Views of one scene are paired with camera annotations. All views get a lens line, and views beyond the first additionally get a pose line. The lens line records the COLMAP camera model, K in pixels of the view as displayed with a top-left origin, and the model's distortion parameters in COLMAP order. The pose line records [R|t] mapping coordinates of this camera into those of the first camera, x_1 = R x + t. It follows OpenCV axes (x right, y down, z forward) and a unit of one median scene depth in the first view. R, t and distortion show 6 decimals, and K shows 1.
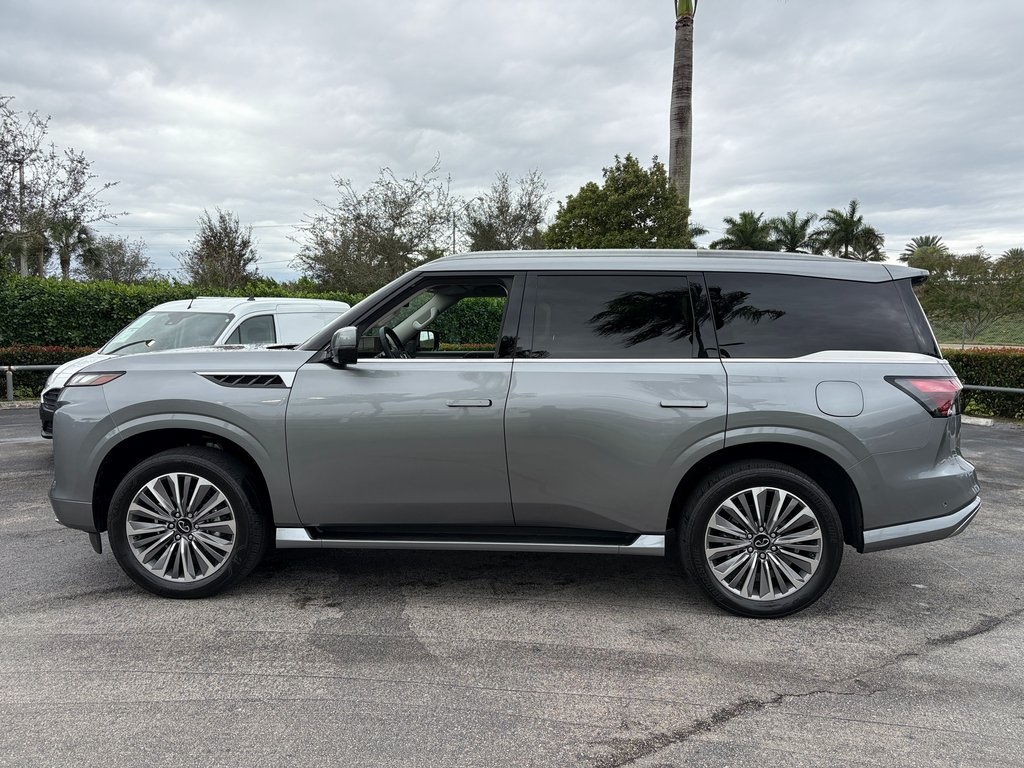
lens RADIAL K [[776.7, 0, 524.5], [0, 776.7, 391.2], [0, 0, 1]] dist [0.039941, -0.038009]
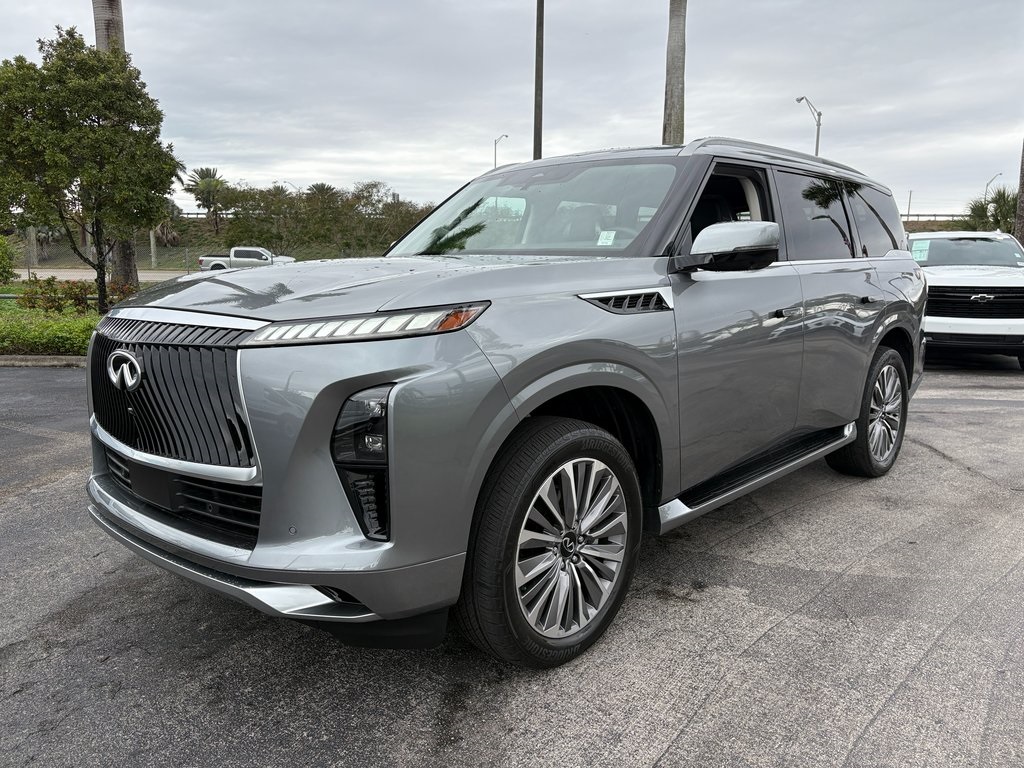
lens RADIAL K [[776.7, 0, 511.2], [0, 776.7, 390.4], [0, 0, 1]] dist [0.039941, -0.038009]
pose [[0.639066, -0.141317, 0.756059, -0.933189], [0.077323, 0.989801, 0.119648, -0.026936], [-0.765256, -0.018002, 0.643475, 0.650942]]
